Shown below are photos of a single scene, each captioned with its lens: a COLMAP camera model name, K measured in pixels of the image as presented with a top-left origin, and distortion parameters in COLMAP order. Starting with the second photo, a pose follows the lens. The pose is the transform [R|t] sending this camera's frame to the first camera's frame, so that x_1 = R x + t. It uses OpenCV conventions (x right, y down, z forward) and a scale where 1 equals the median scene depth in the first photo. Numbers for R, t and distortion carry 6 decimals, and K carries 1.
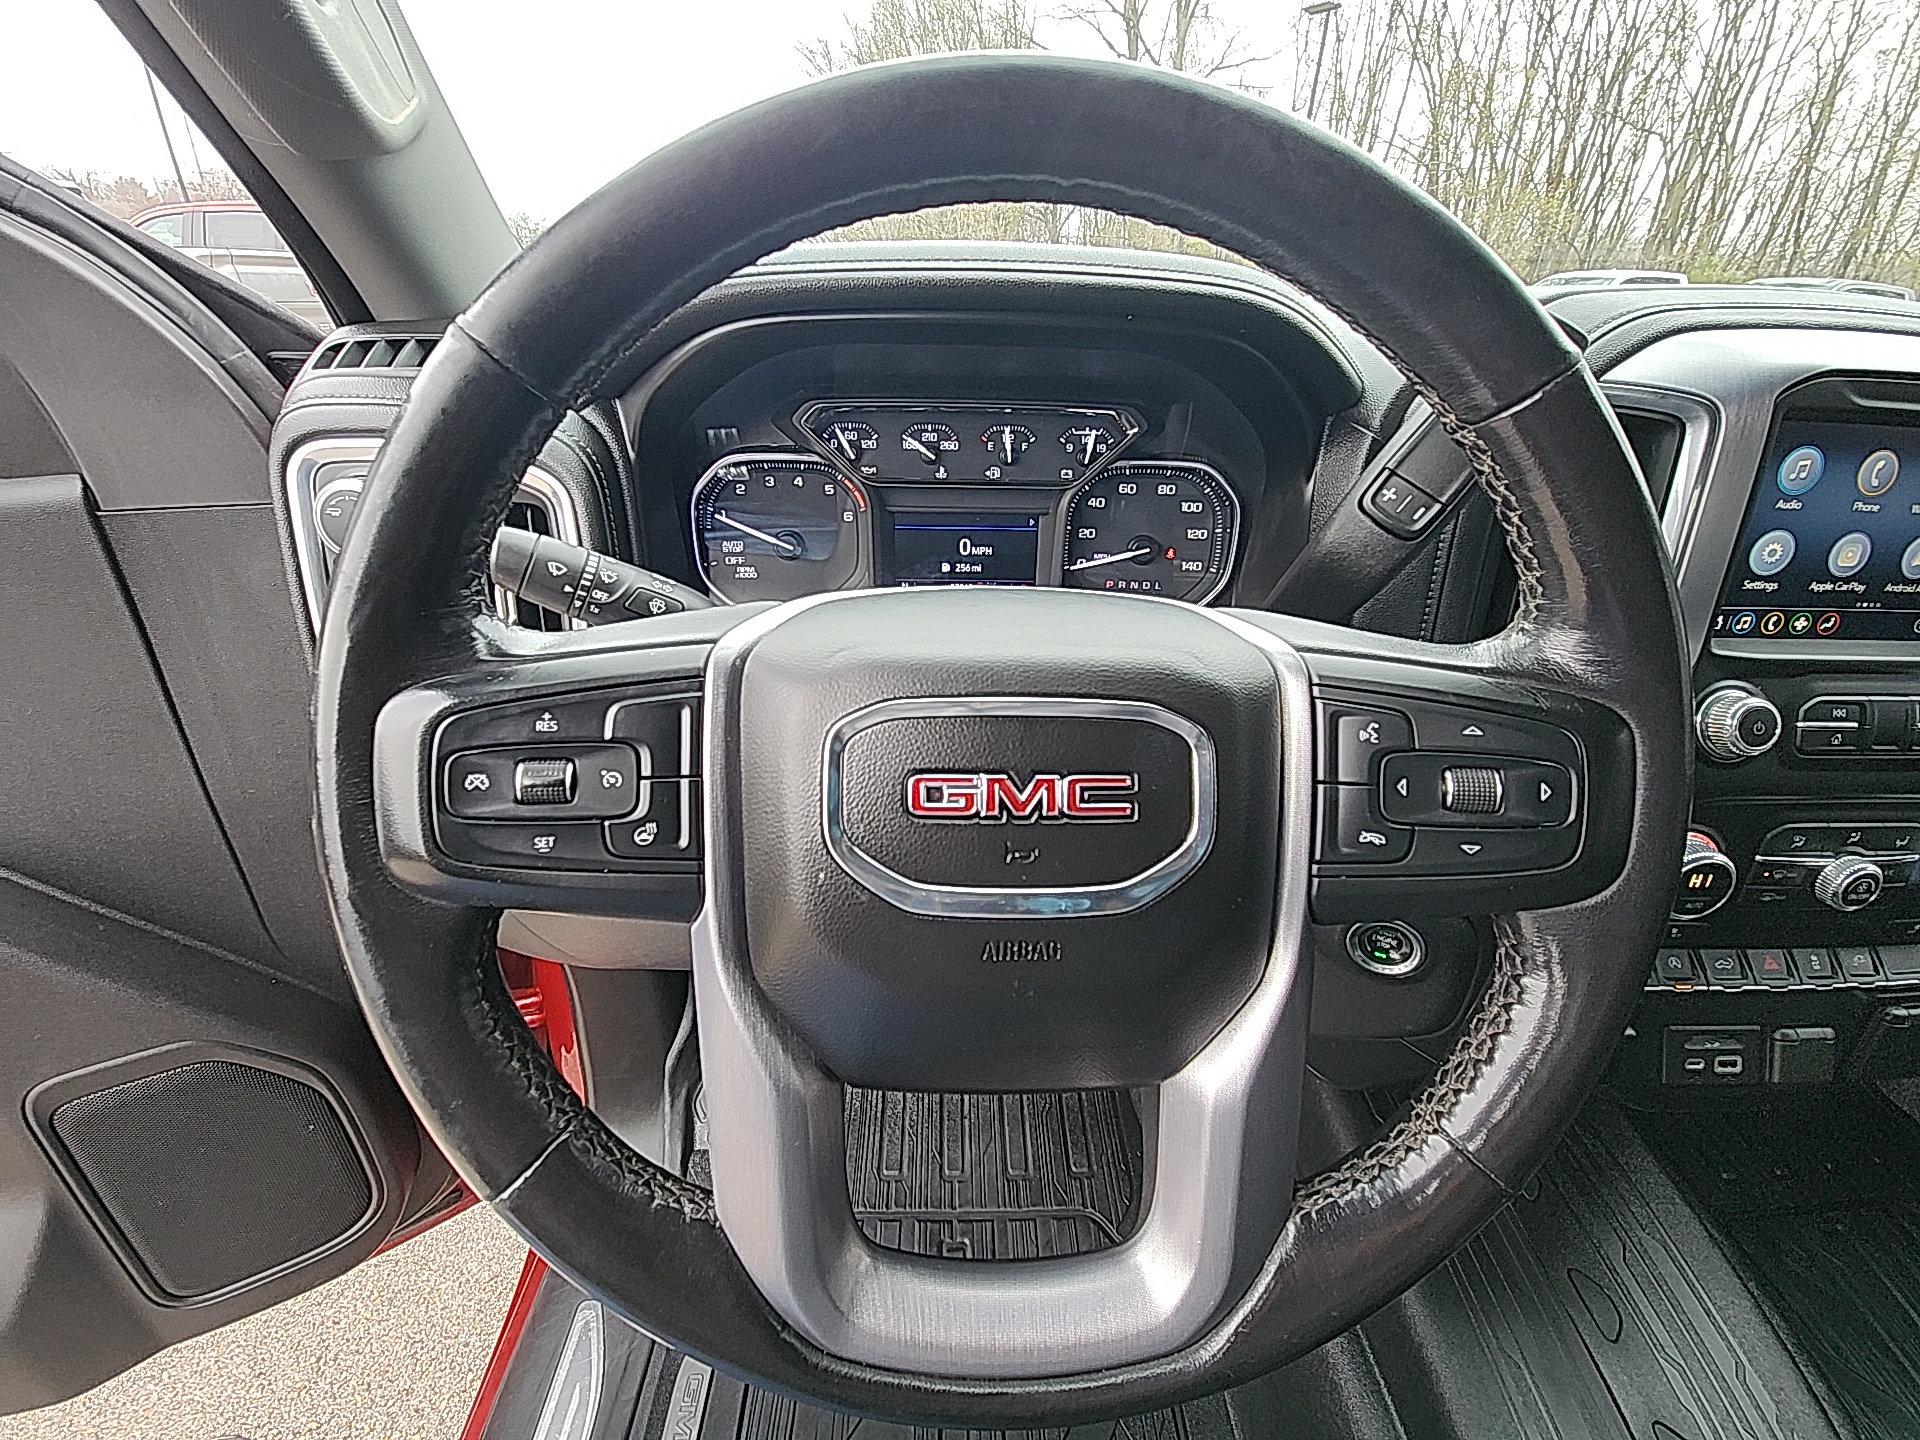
lens RADIAL K [[759.3, 0, 963.7], [0, 759.3, 701.9], [0, 0, 1]] dist [0.022324, -0.016644]
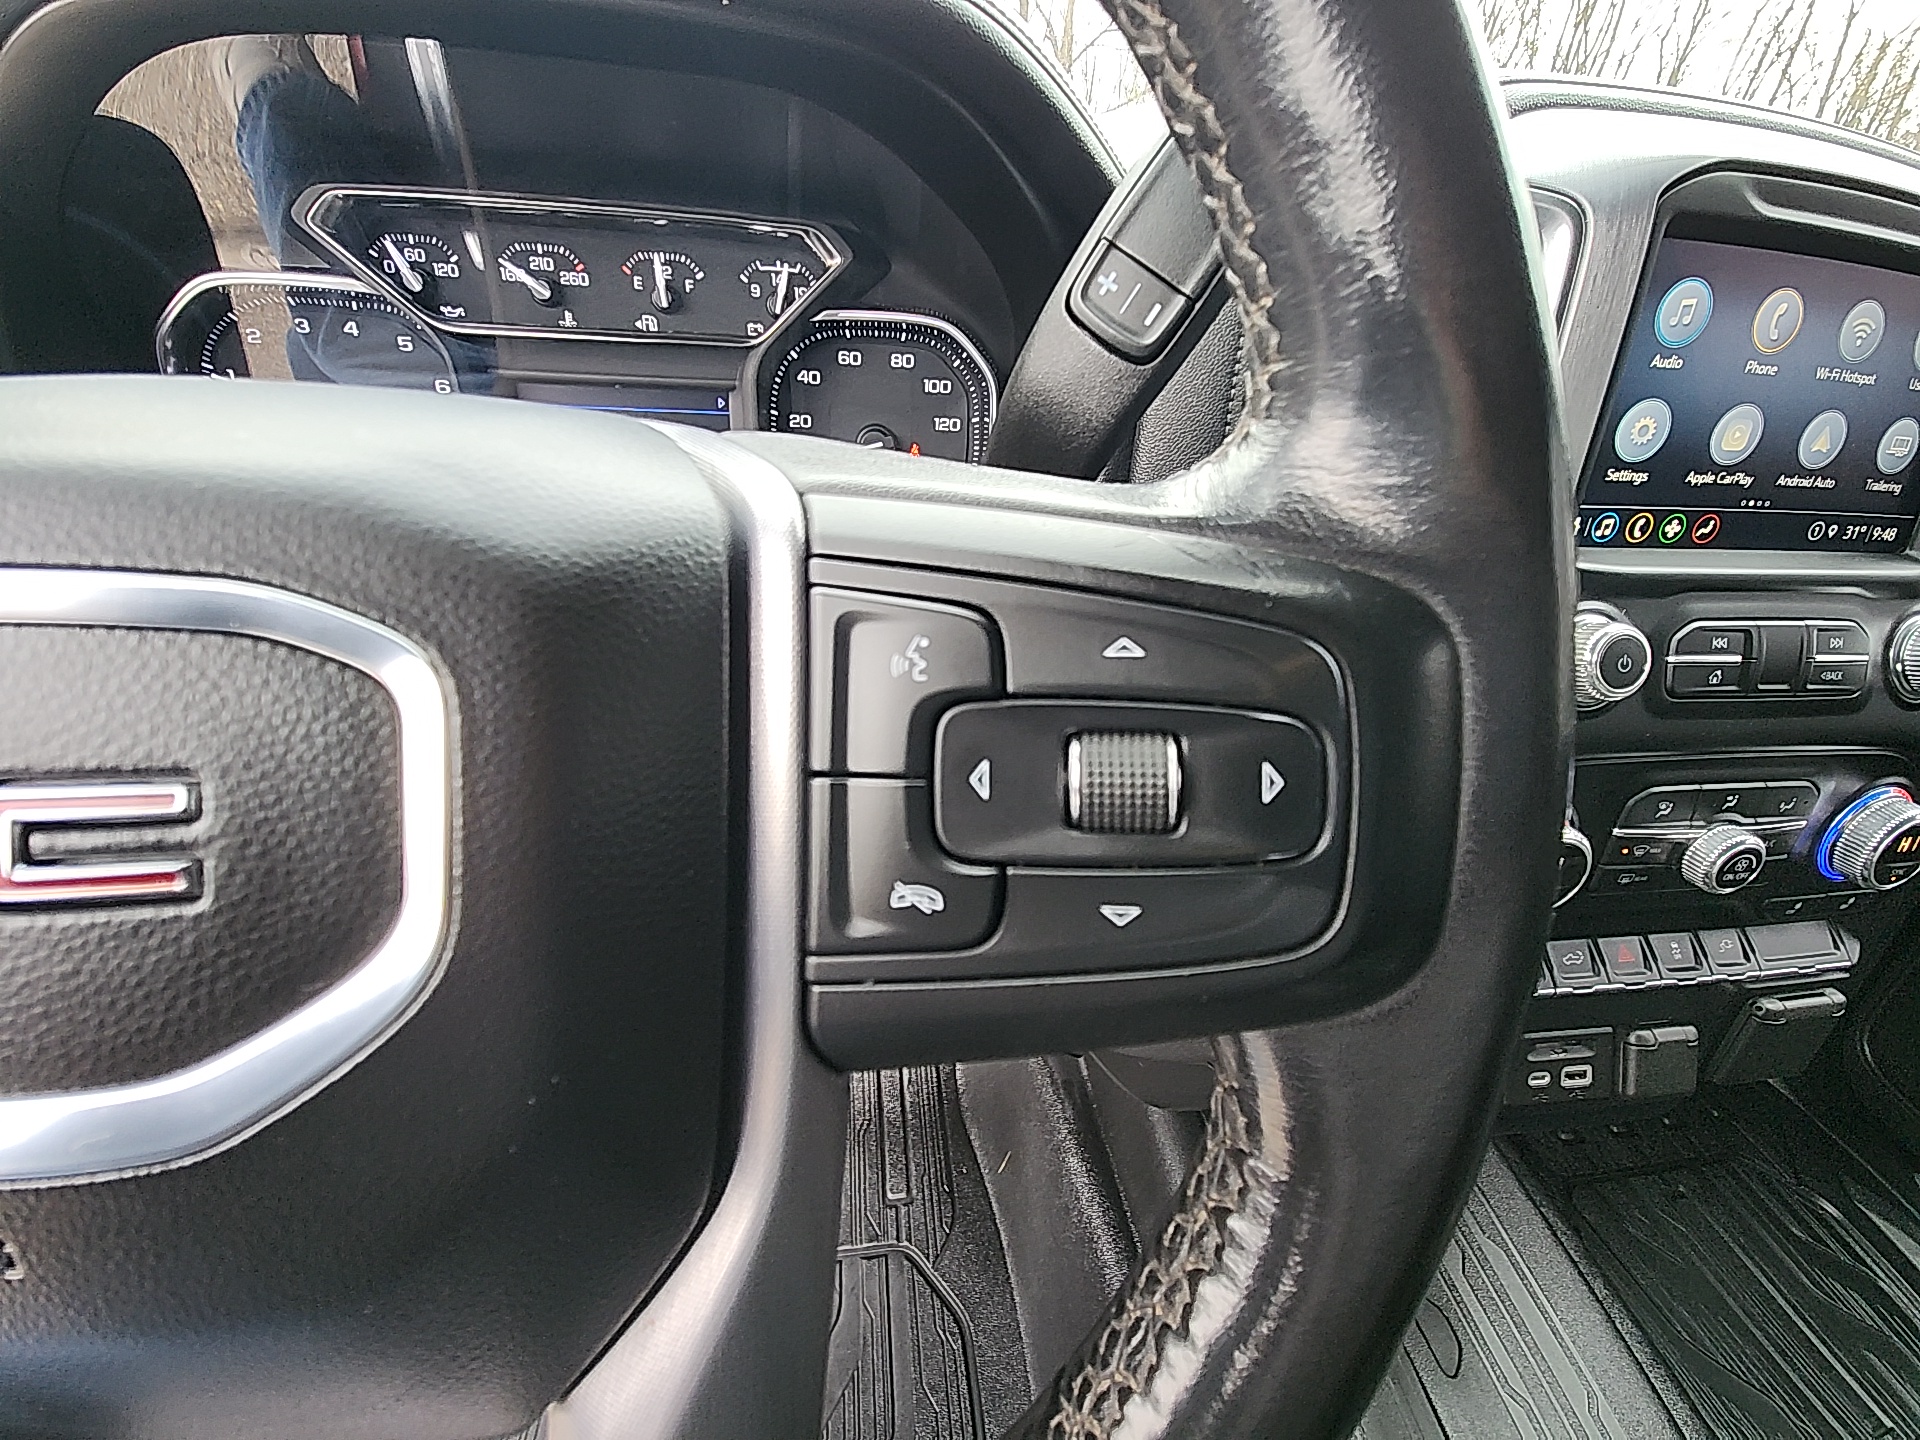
lens RADIAL K [[759.3, 0, 963.7], [0, 759.3, 701.9], [0, 0, 1]] dist [0.022324, -0.016644]
pose [[0.991747, -0.024126, 0.125920, 0.290105], [0.019002, 0.998948, 0.041739, 0.027213], [-0.126794, -0.039002, 0.991162, 0.322175]]
